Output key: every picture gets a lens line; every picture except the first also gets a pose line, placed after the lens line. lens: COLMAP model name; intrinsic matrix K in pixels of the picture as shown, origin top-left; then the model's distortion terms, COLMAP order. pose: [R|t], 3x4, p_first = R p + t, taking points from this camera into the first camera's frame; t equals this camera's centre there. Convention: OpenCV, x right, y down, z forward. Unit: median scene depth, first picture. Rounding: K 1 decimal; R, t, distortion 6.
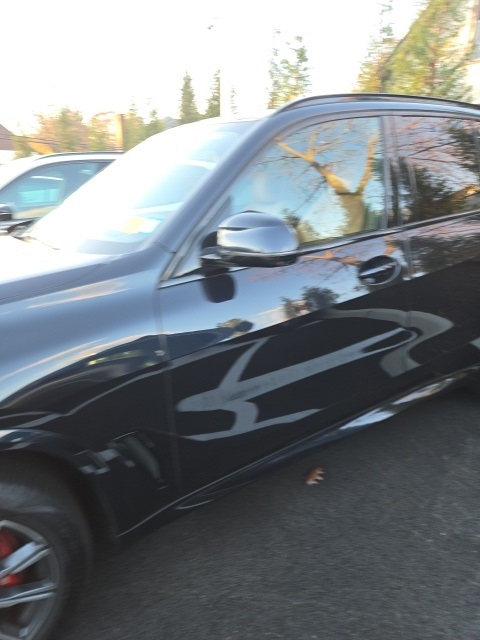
lens RADIAL K [[435.5, 0, 243.0], [0, 435.5, 310.2], [0, 0, 1]] dist [0.130379, -0.127949]
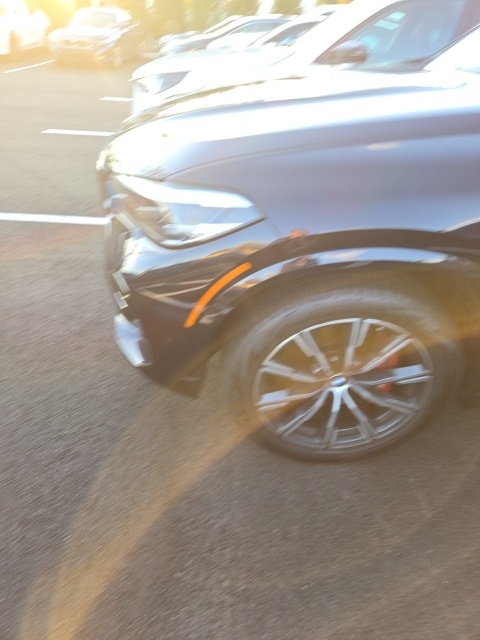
lens RADIAL K [[435.5, 0, 243.0], [0, 435.5, 310.2], [0, 0, 1]] dist [0.130379, -0.127949]
pose [[0.847757, 0.337577, -0.409085, -0.357605], [-0.220854, 0.925929, 0.306396, 0.121493], [0.482216, -0.169401, 0.859518, -0.111542]]
